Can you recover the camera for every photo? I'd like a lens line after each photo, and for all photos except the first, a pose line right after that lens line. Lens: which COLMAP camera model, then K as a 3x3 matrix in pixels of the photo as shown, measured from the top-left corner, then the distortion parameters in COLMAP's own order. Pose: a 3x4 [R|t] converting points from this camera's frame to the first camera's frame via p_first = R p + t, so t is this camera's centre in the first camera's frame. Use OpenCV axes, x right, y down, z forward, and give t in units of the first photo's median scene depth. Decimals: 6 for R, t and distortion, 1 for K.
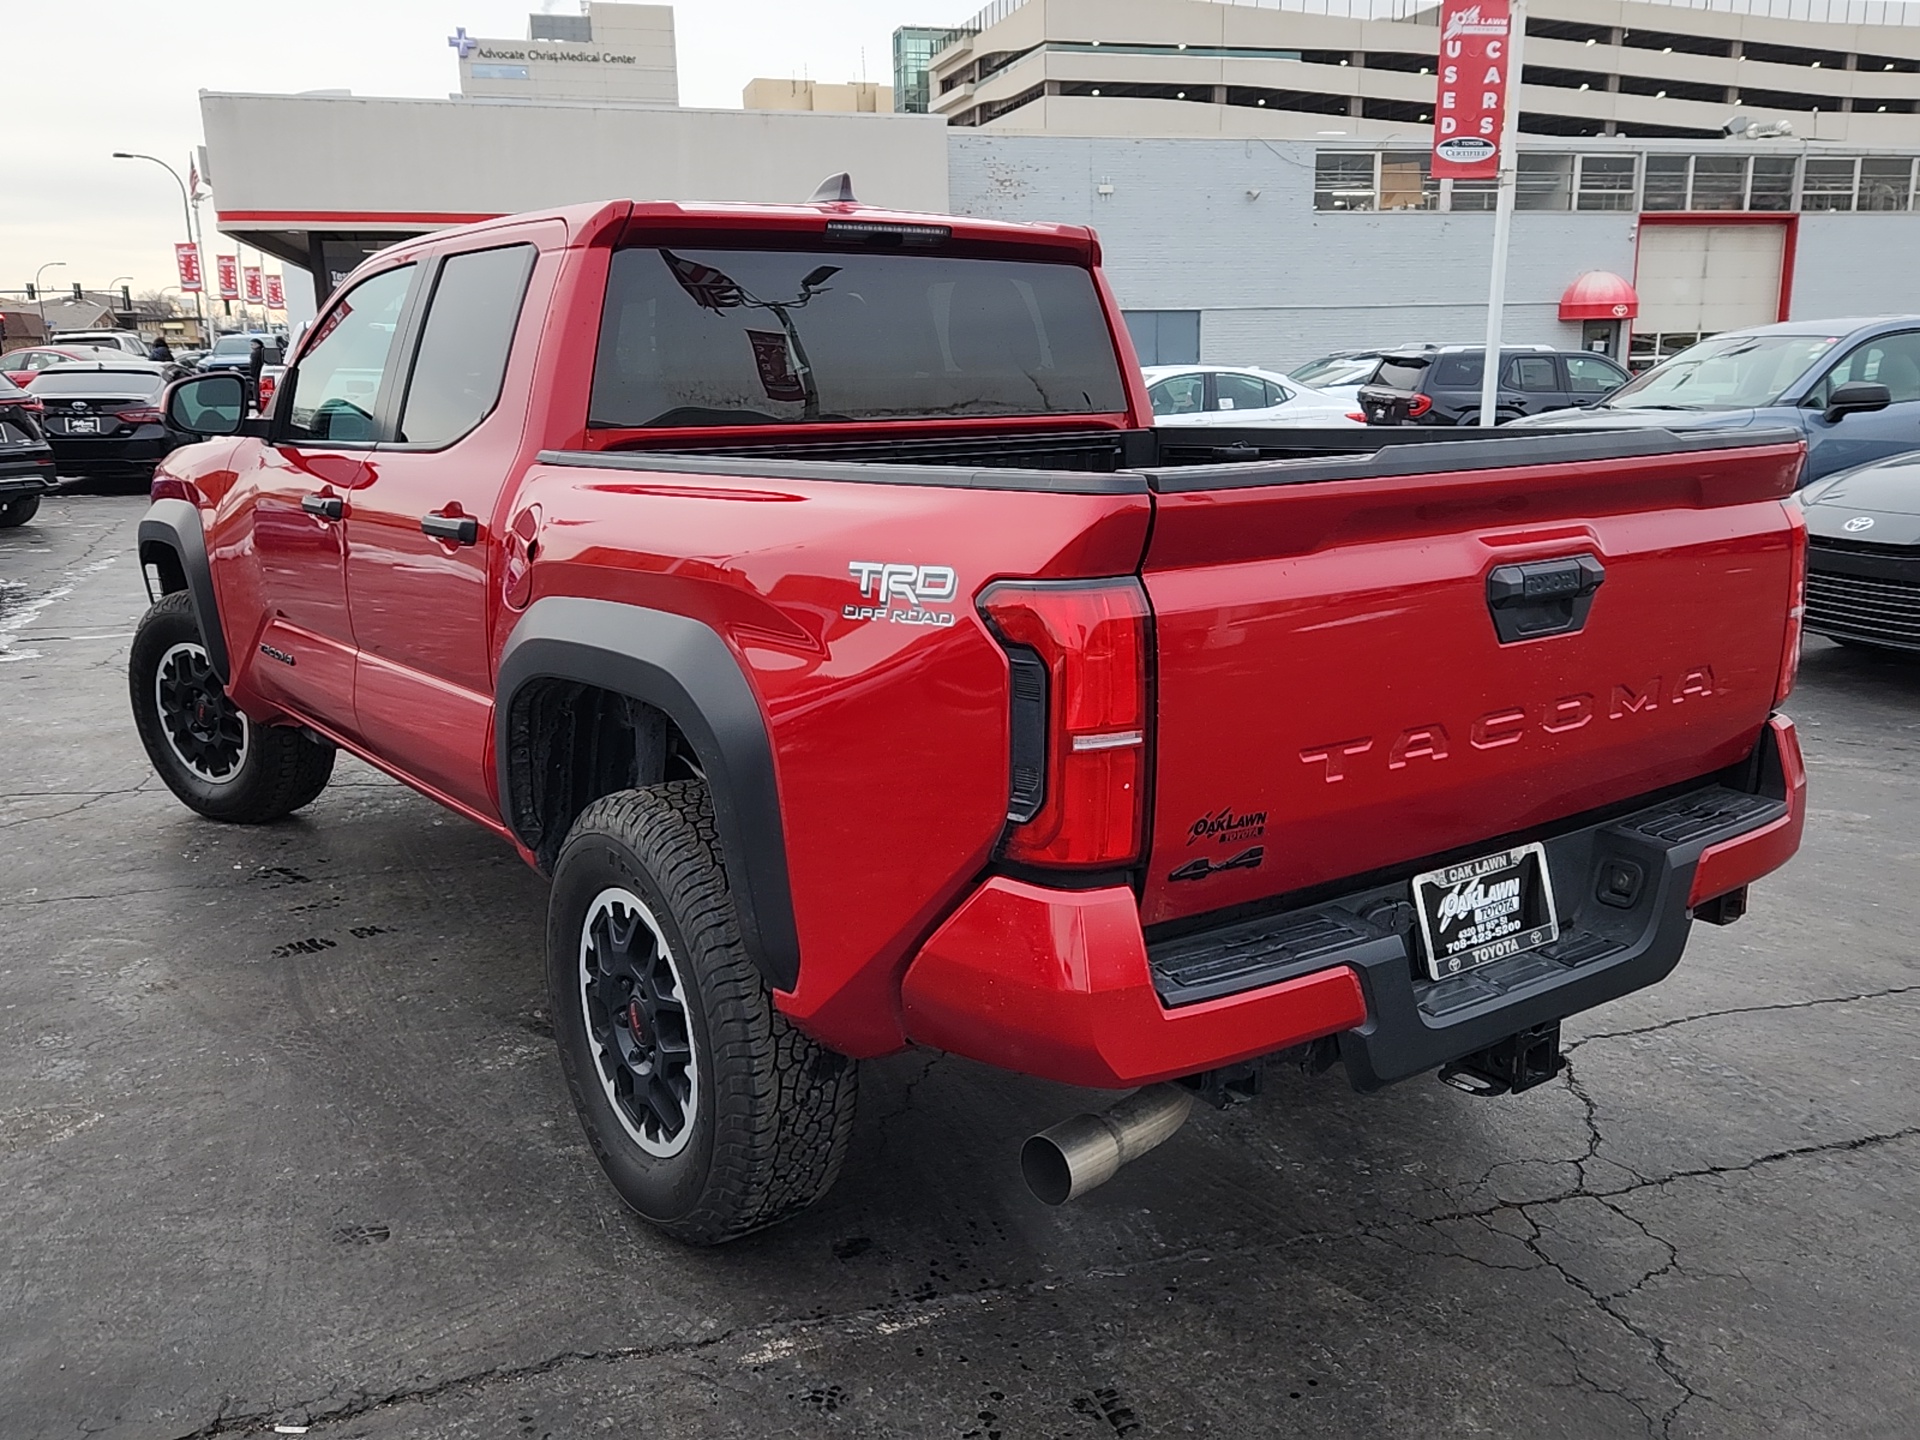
lens RADIAL K [[1669.3, 0, 983.5], [0, 1669.3, 744.6], [0, 0, 1]] dist [0.106261, -0.138026]
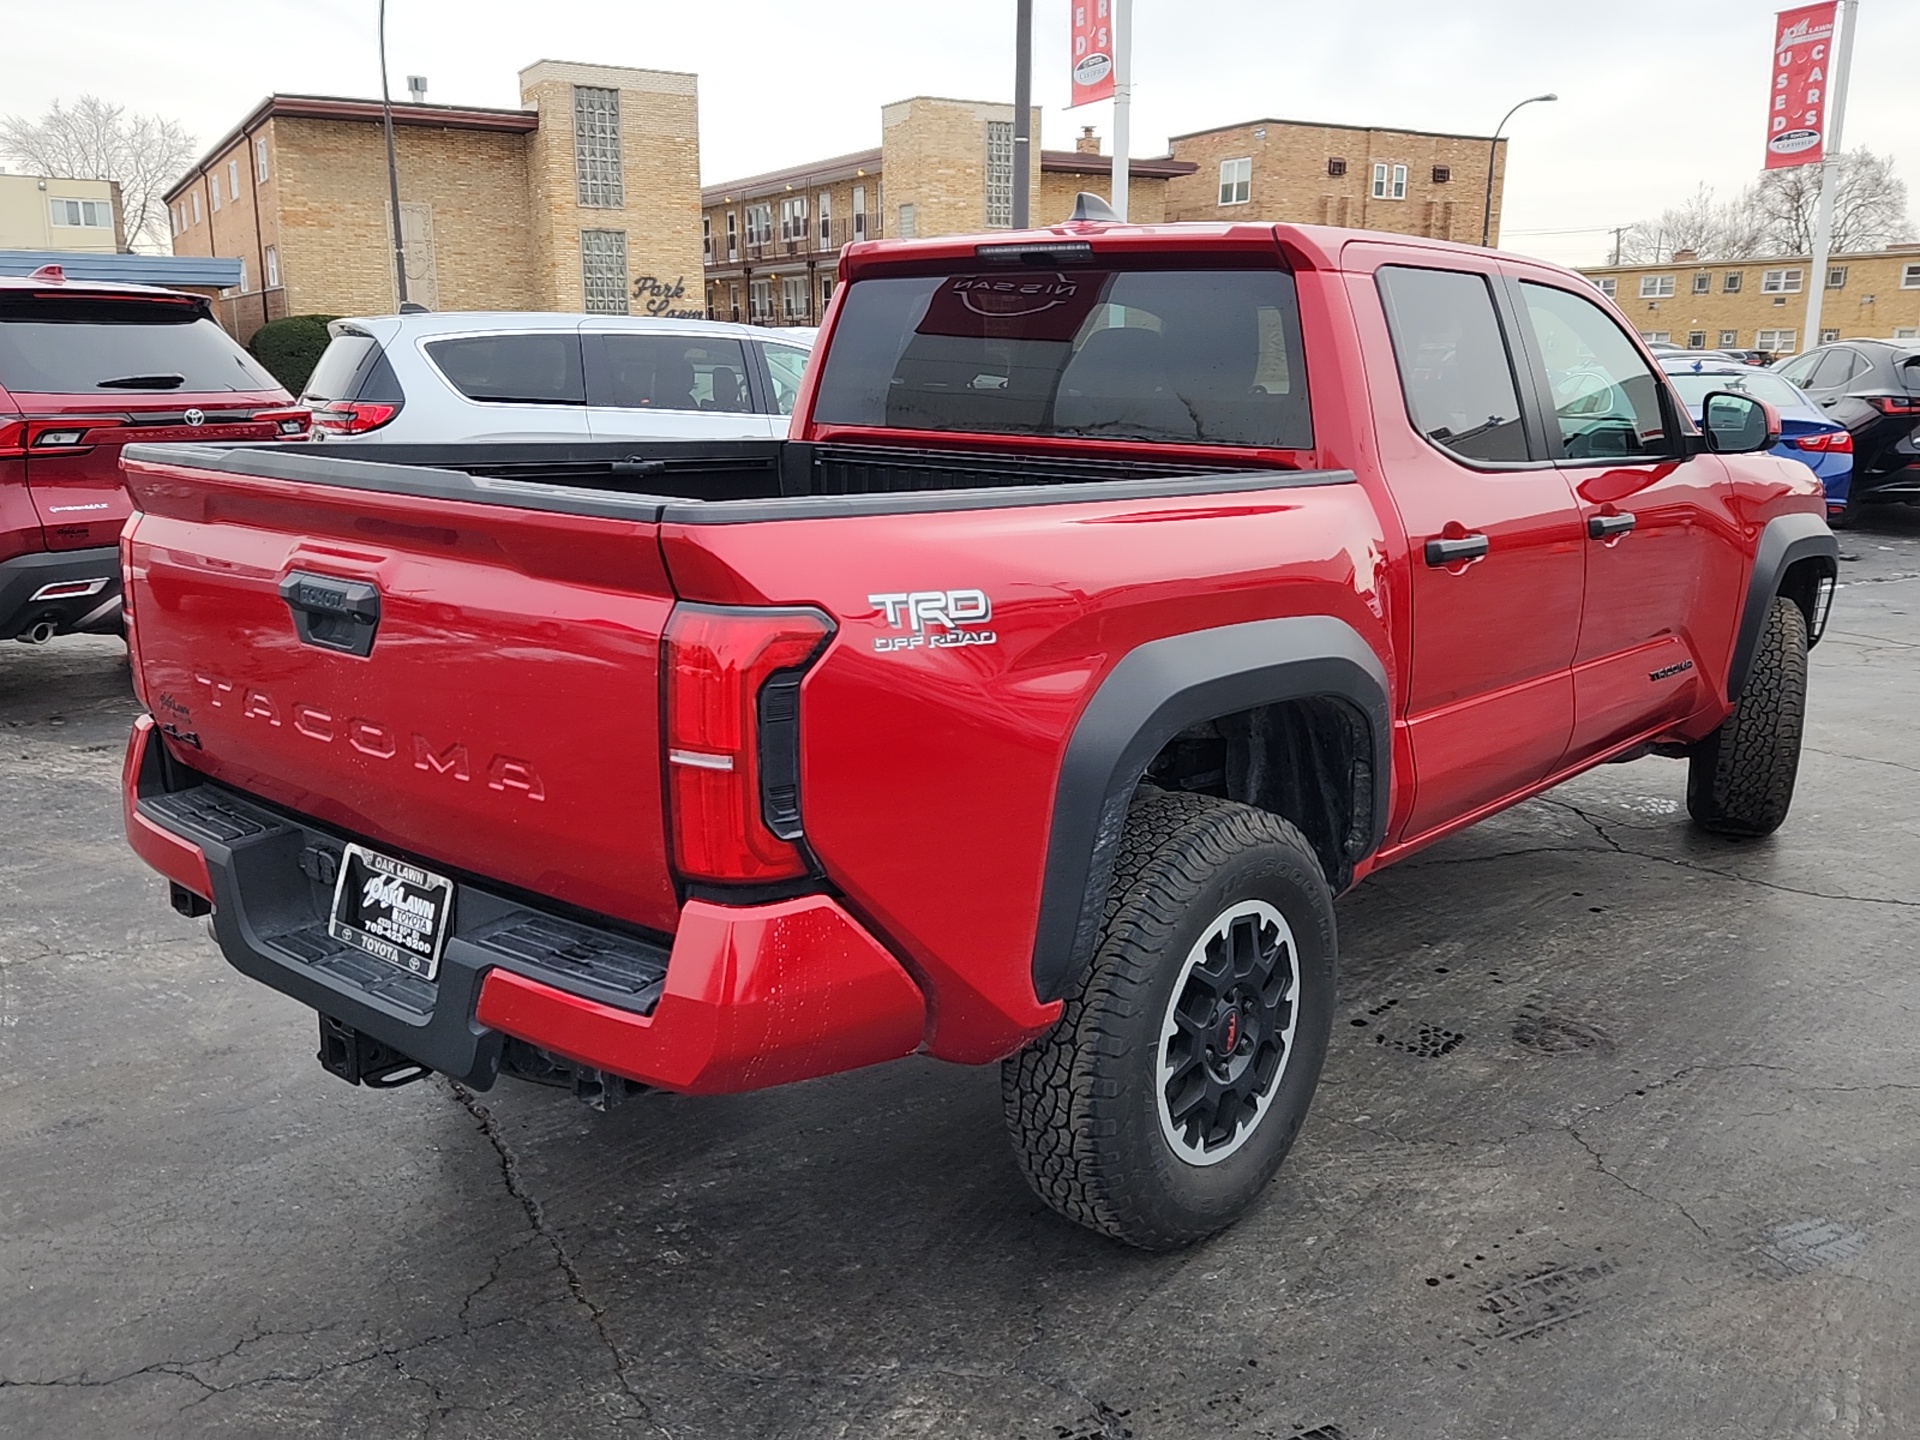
lens RADIAL K [[1653.7, 0, 963.2], [0, 1653.7, 729.8], [0, 0, 1]] dist [0.087296, -0.084048]
pose [[0.219107, 0.231657, -0.947801, 1.304643], [-0.233790, 0.955572, 0.179511, -0.271832], [0.947277, 0.182254, 0.263532, 1.021725]]
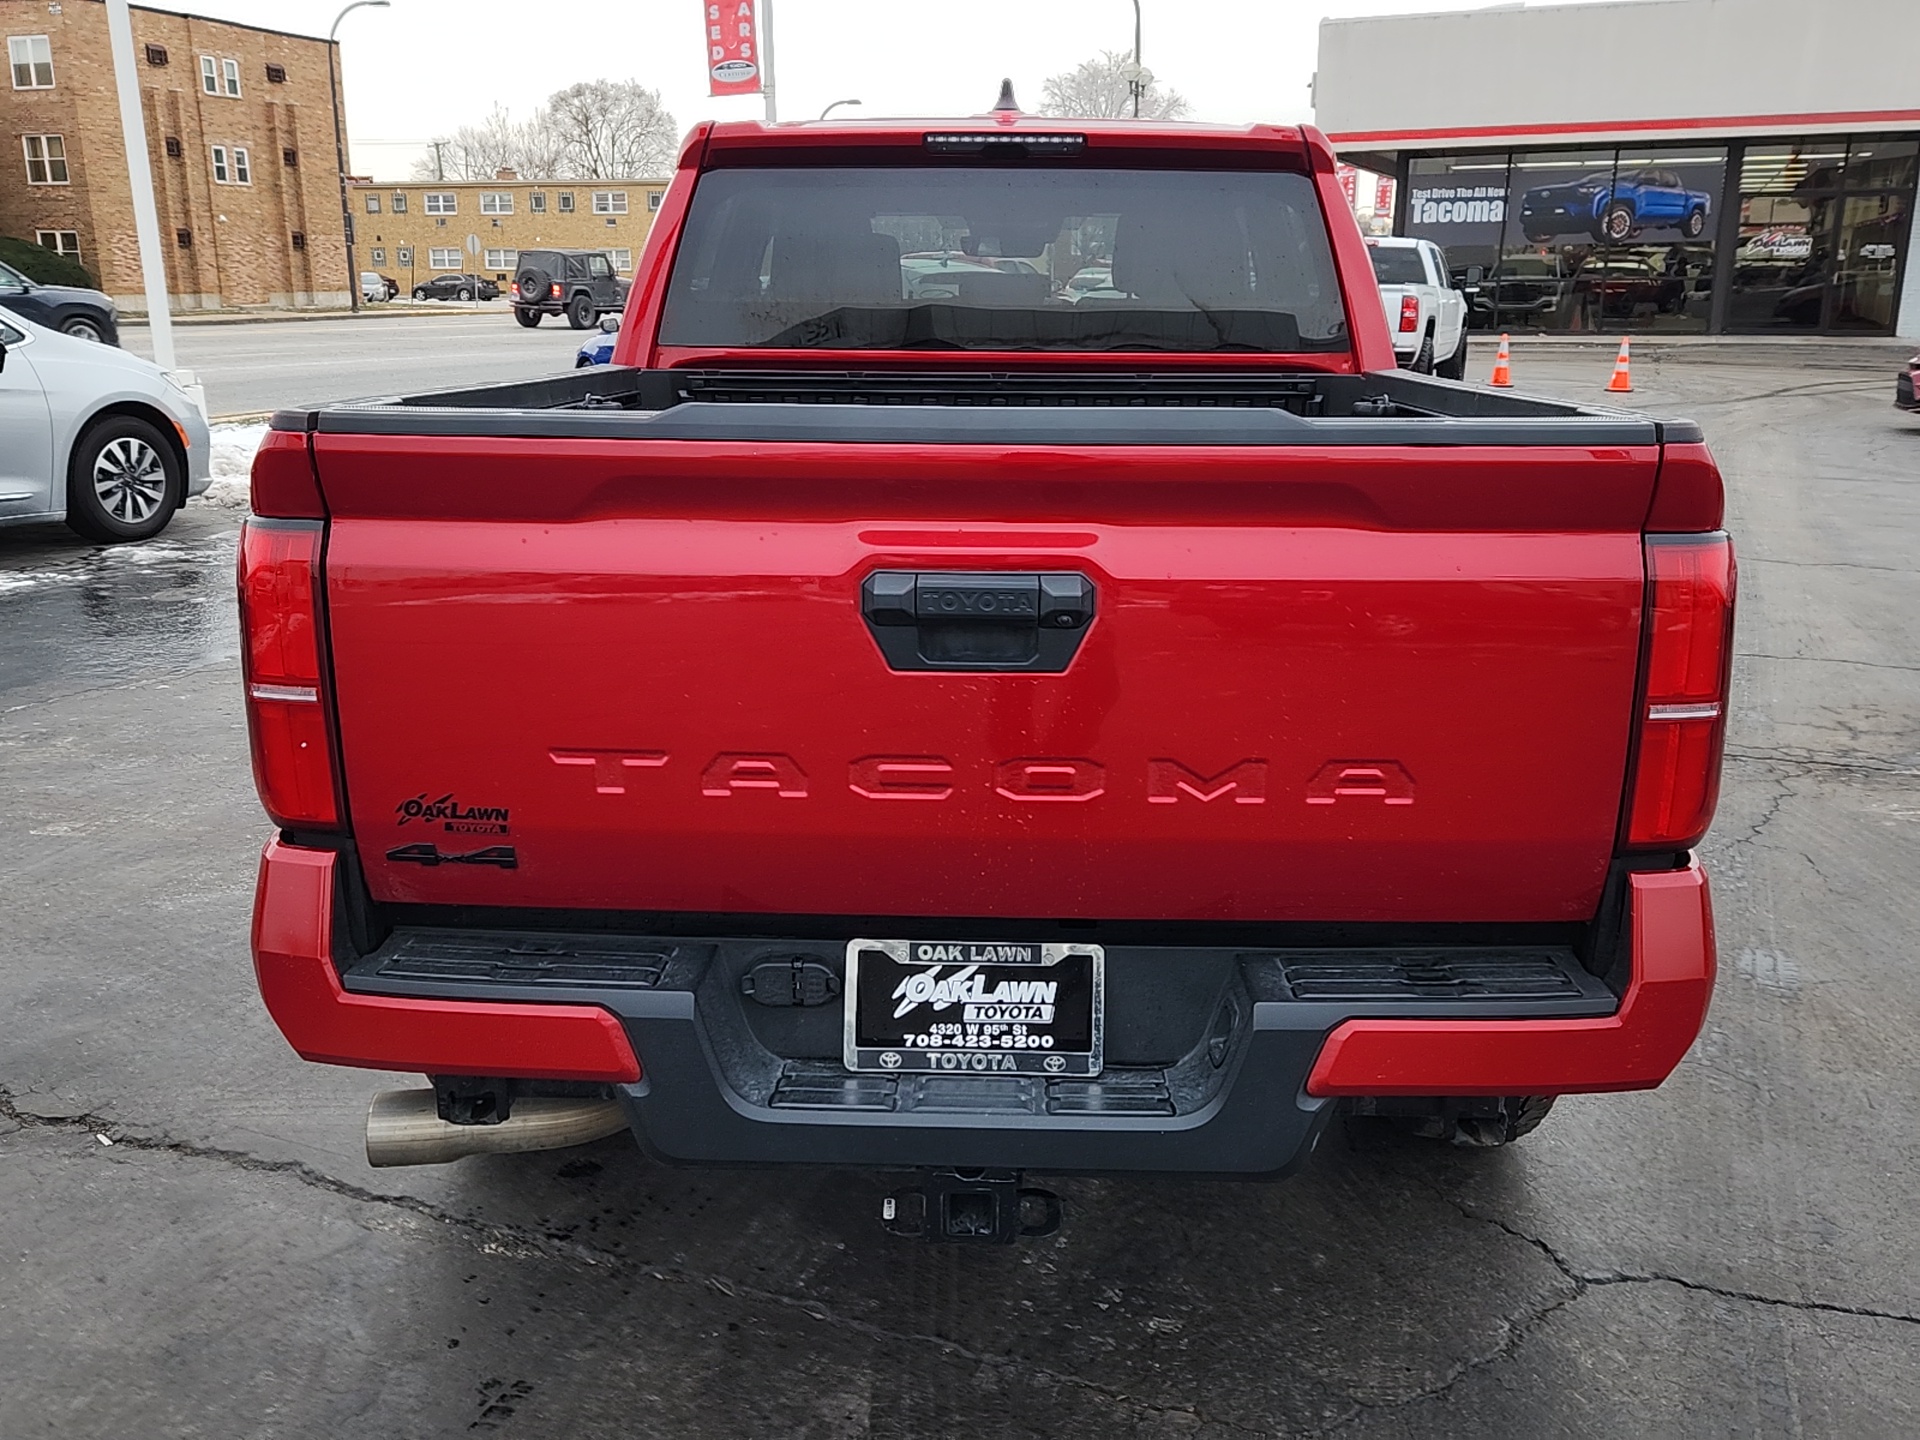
lens RADIAL K [[1653.7, 0, 963.2], [0, 1653.7, 729.8], [0, 0, 1]] dist [0.087296, -0.084048]
pose [[0.780195, 0.179964, -0.599090, 0.718893], [-0.155309, 0.983463, 0.093169, -0.098417], [0.605949, 0.020354, 0.795243, 0.372590]]
